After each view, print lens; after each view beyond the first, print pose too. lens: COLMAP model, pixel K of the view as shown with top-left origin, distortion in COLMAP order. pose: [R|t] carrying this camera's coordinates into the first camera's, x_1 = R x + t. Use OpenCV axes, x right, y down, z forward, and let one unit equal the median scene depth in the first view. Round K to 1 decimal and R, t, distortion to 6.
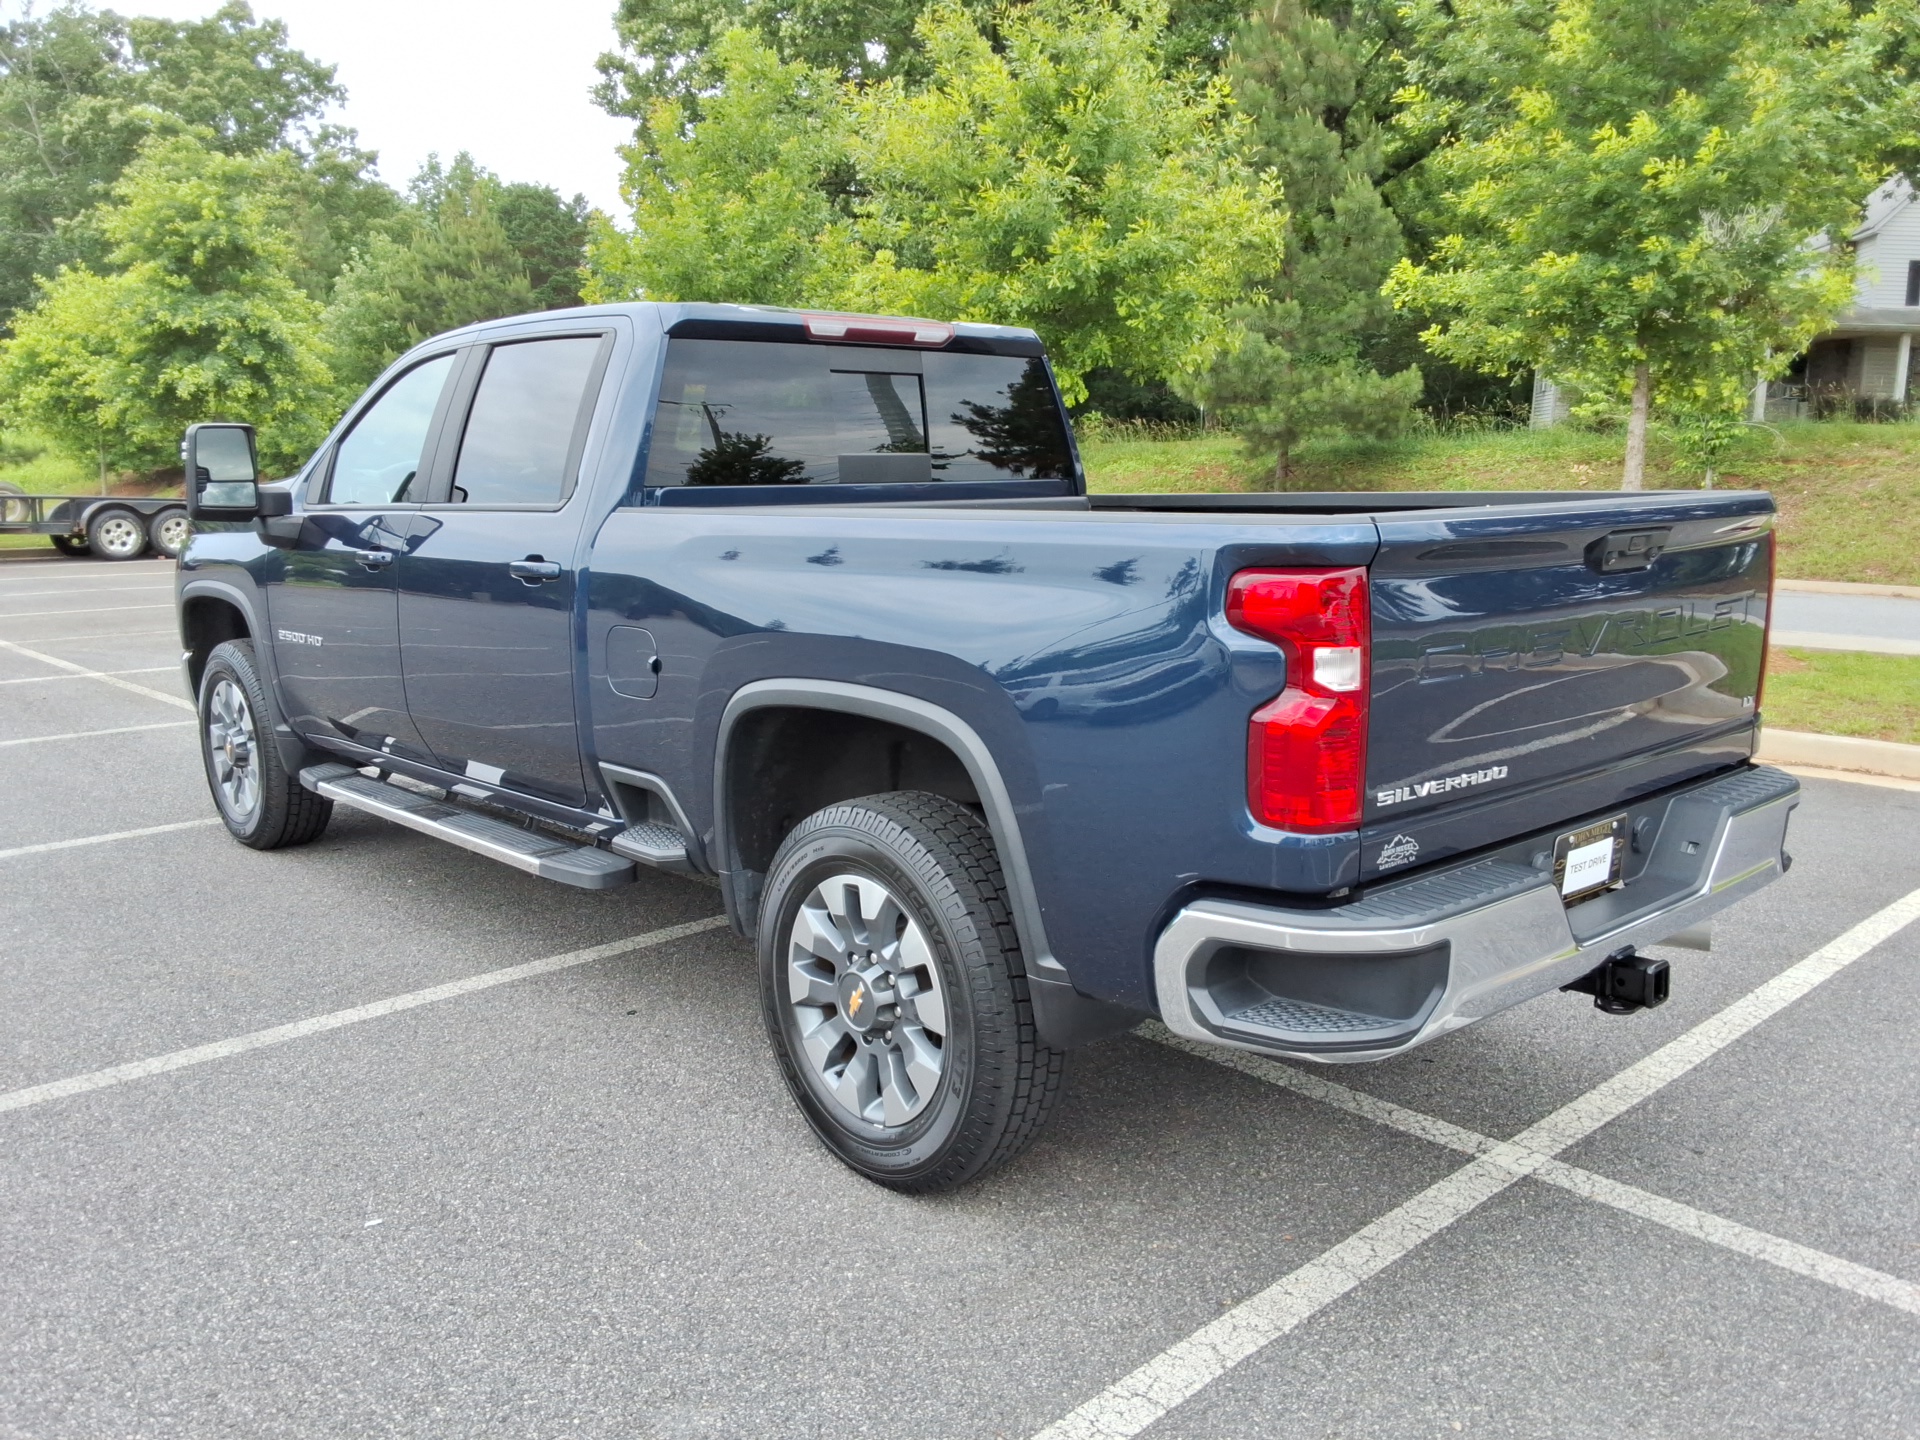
lens RADIAL K [[1530.5, 0, 972.7], [0, 1530.5, 703.0], [0, 0, 1]] dist [0.132263, -0.202789]
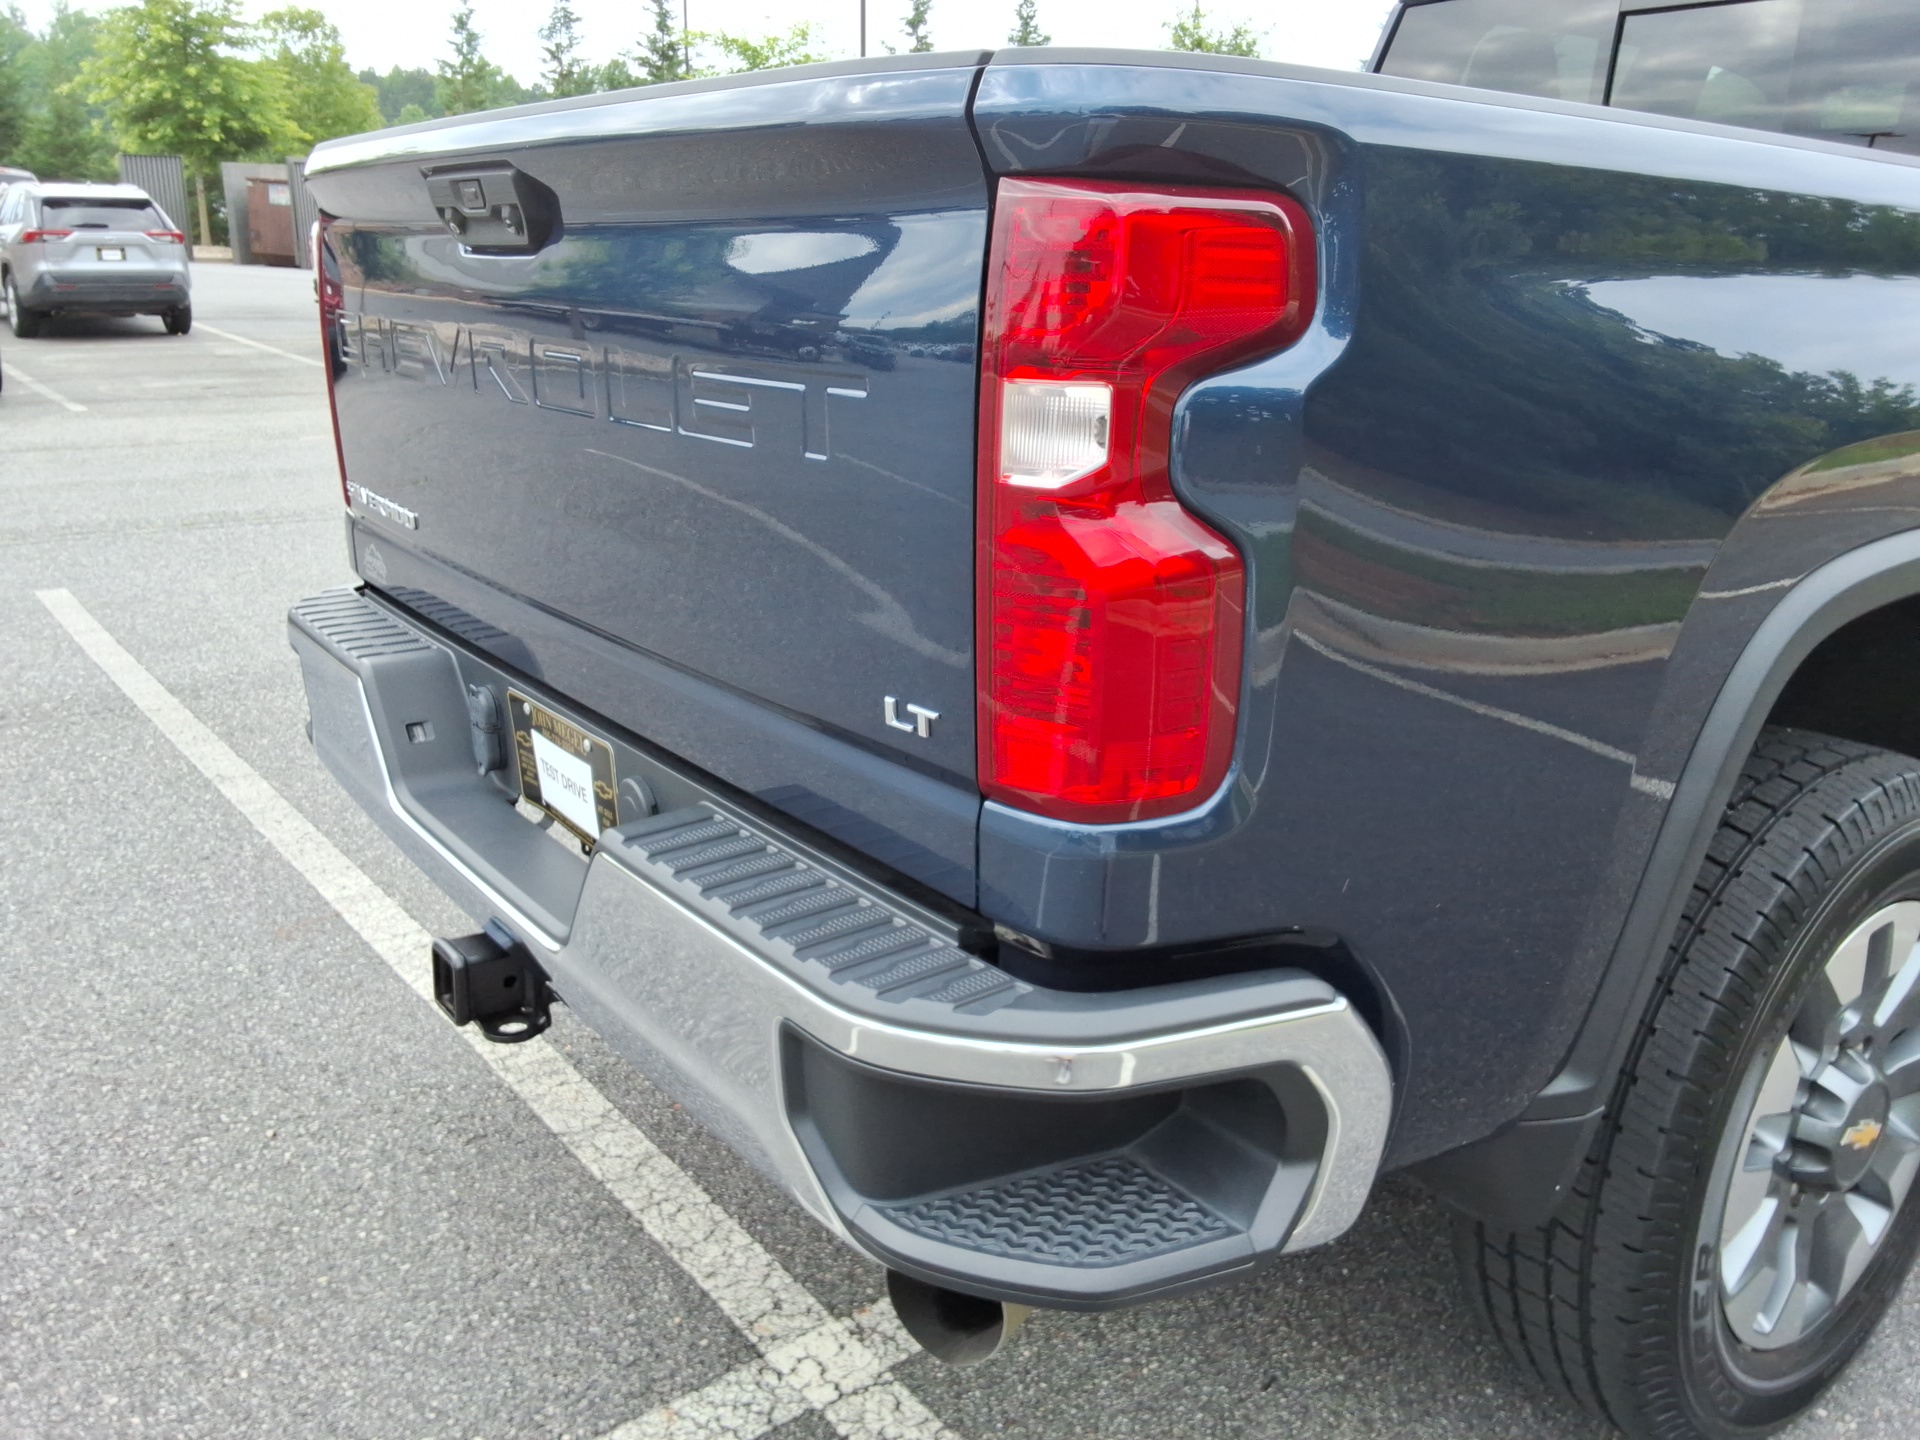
lens RADIAL K [[1542.1, 0, 983.5], [0, 1542.1, 708.9], [0, 0, 1]] dist [0.139780, -0.252791]
pose [[-0.094178, 0.273632, -0.957213, 0.719726], [-0.179657, 0.941030, 0.286682, -0.089590], [0.979211, 0.198970, -0.039465, 0.906176]]
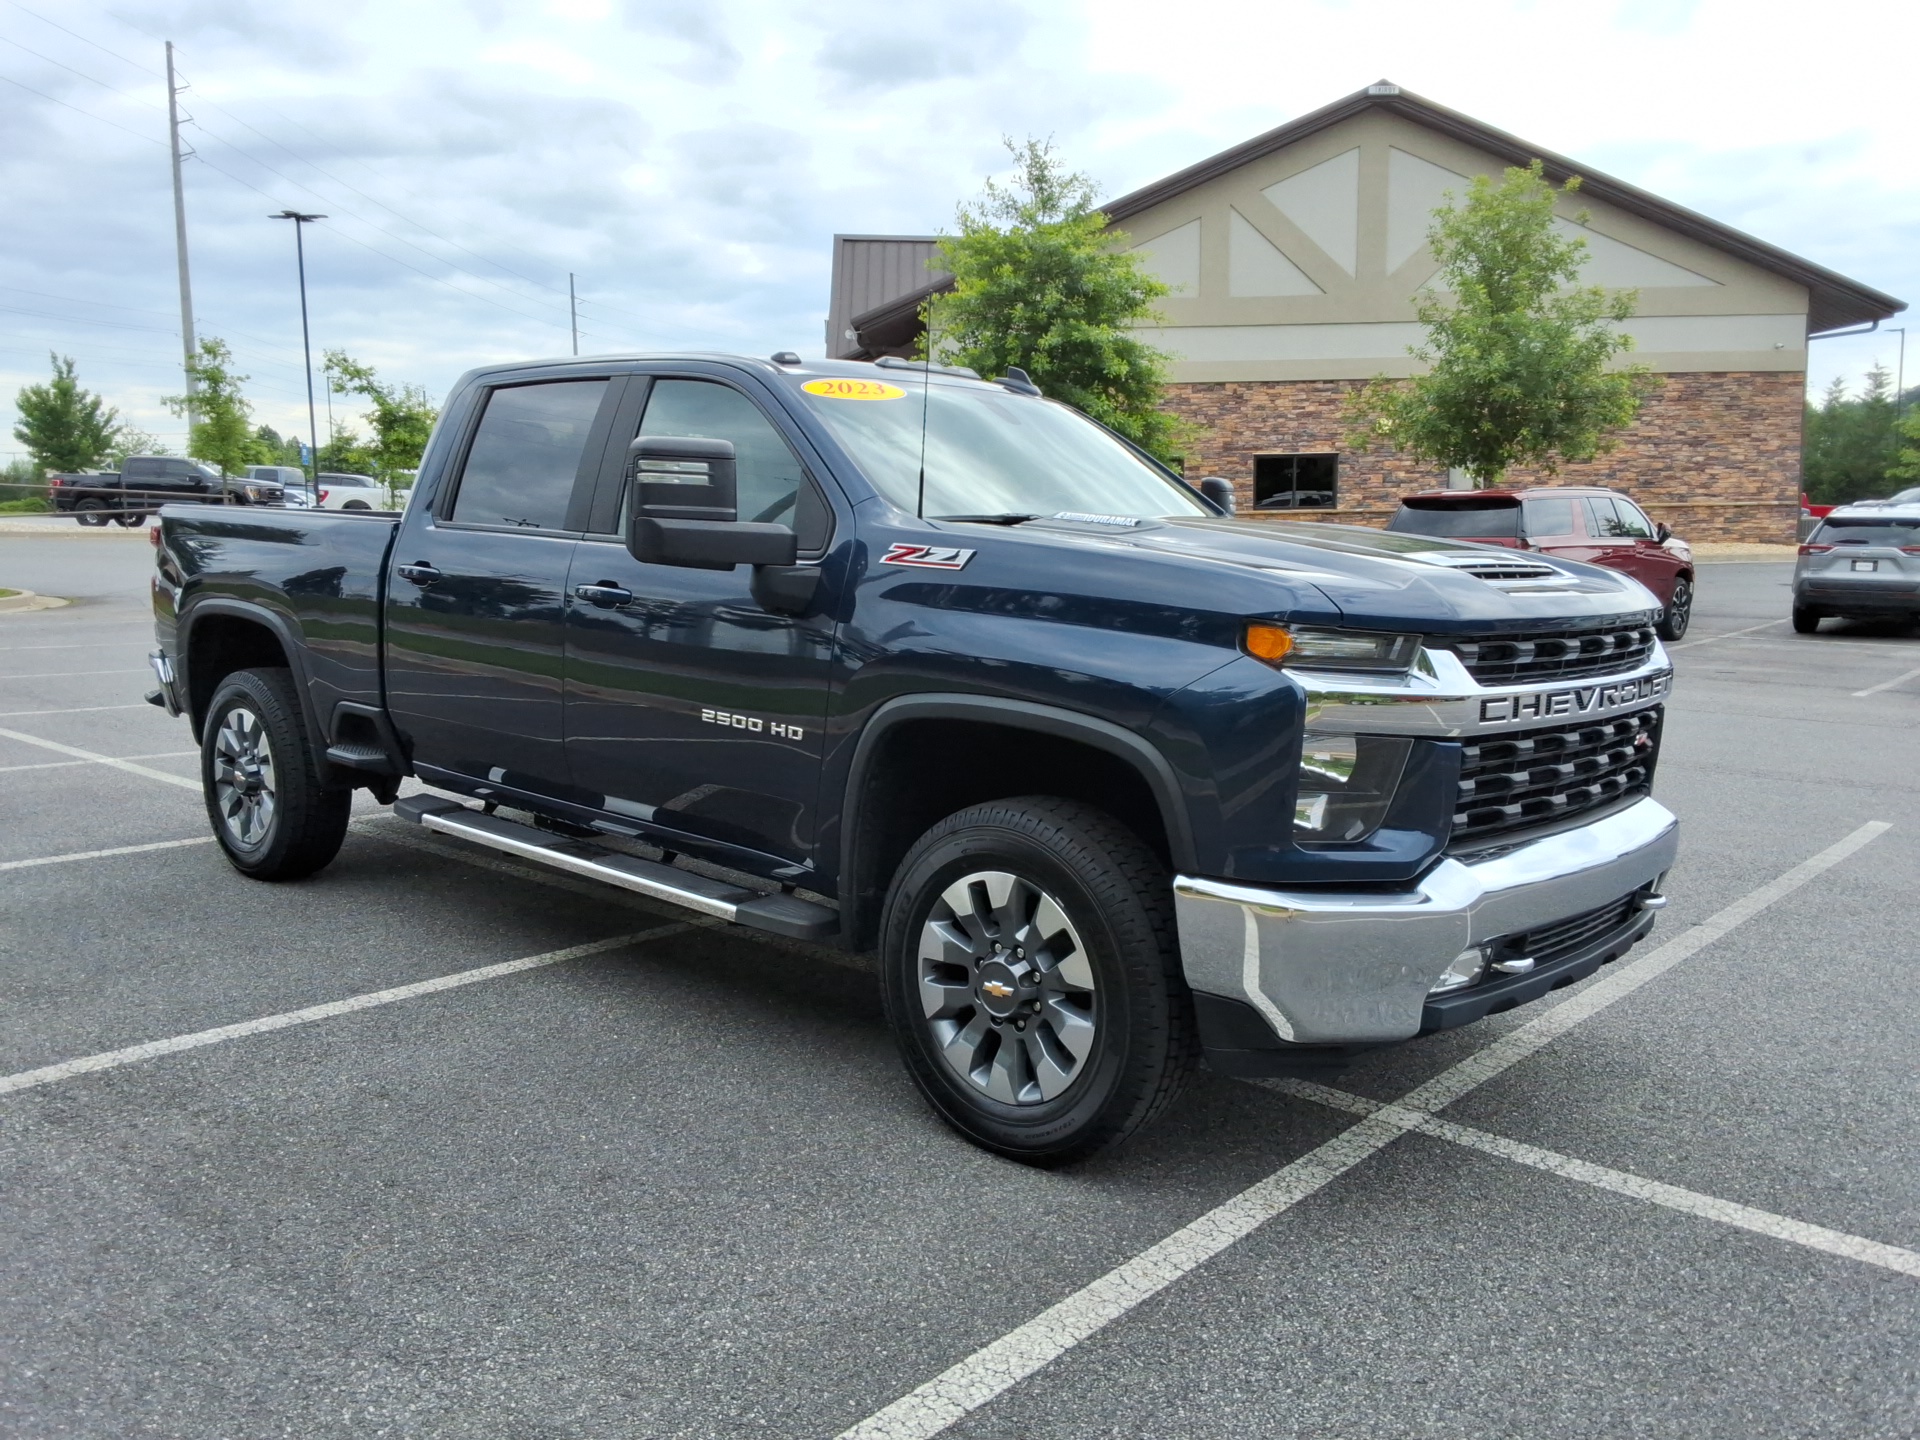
lens RADIAL K [[1530.5, 0, 972.7], [0, 1530.5, 703.0], [0, 0, 1]] dist [0.132263, -0.202789]
pose [[-0.995253, -0.010653, -0.096739, -0.271078], [-0.036602, 0.961989, 0.270626, -0.407060], [0.090179, 0.272882, -0.957812, 2.680265]]
